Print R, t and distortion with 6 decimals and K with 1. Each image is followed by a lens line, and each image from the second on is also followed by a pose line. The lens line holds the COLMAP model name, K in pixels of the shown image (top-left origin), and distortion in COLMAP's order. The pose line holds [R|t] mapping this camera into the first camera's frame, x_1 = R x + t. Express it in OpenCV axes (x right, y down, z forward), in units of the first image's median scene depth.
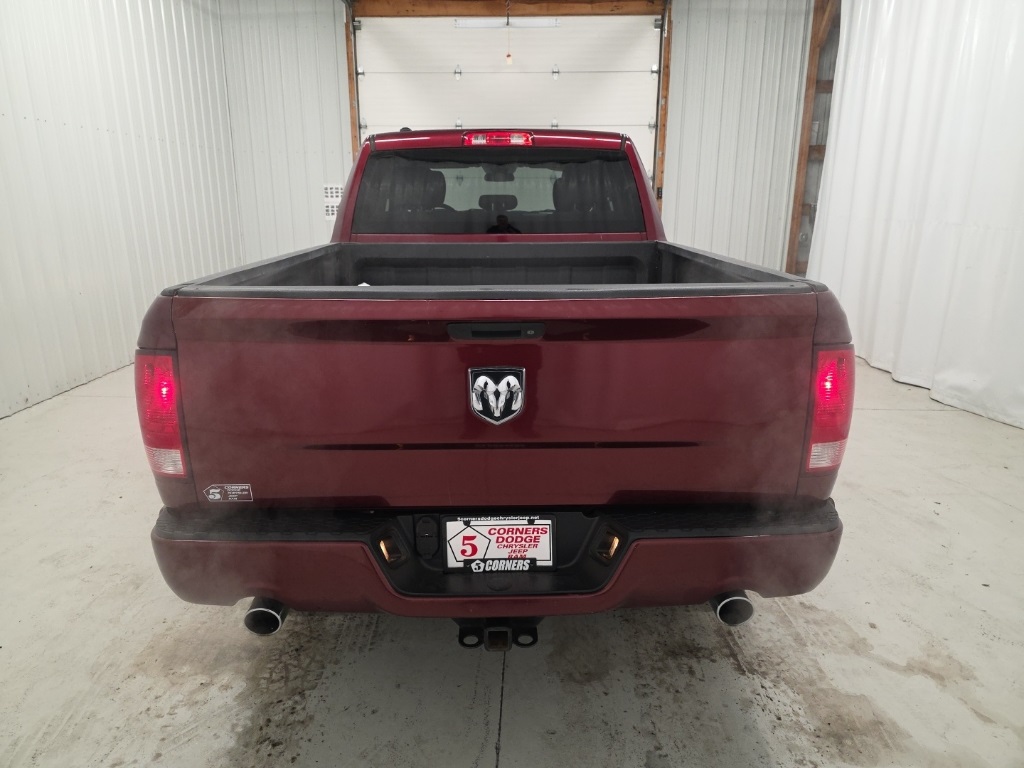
lens RADIAL K [[686.1, 0, 516.7], [0, 686.1, 384.9], [0, 0, 1]] dist [0.003154, -0.003153]
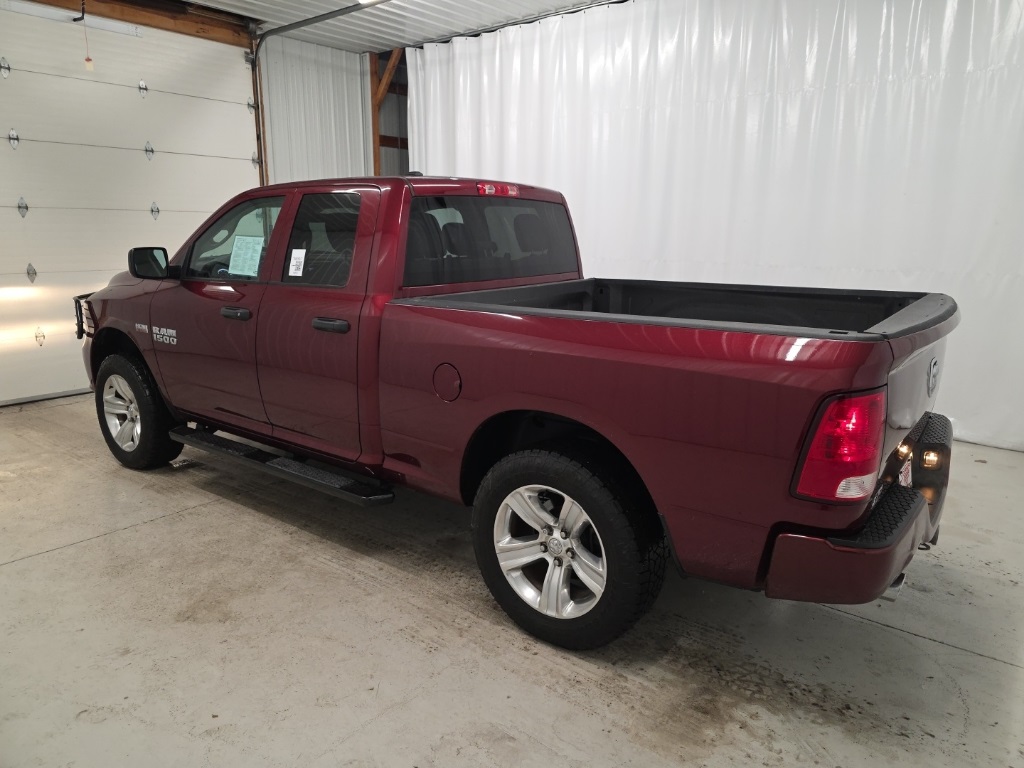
lens RADIAL K [[686.1, 0, 516.9], [0, 686.1, 380.4], [0, 0, 1]] dist [0.003154, -0.003153]
pose [[0.608765, -0.163046, 0.776416, -0.897874], [0.199087, 0.978734, 0.049434, -0.121037], [-0.767965, 0.124480, 0.628279, 0.362907]]
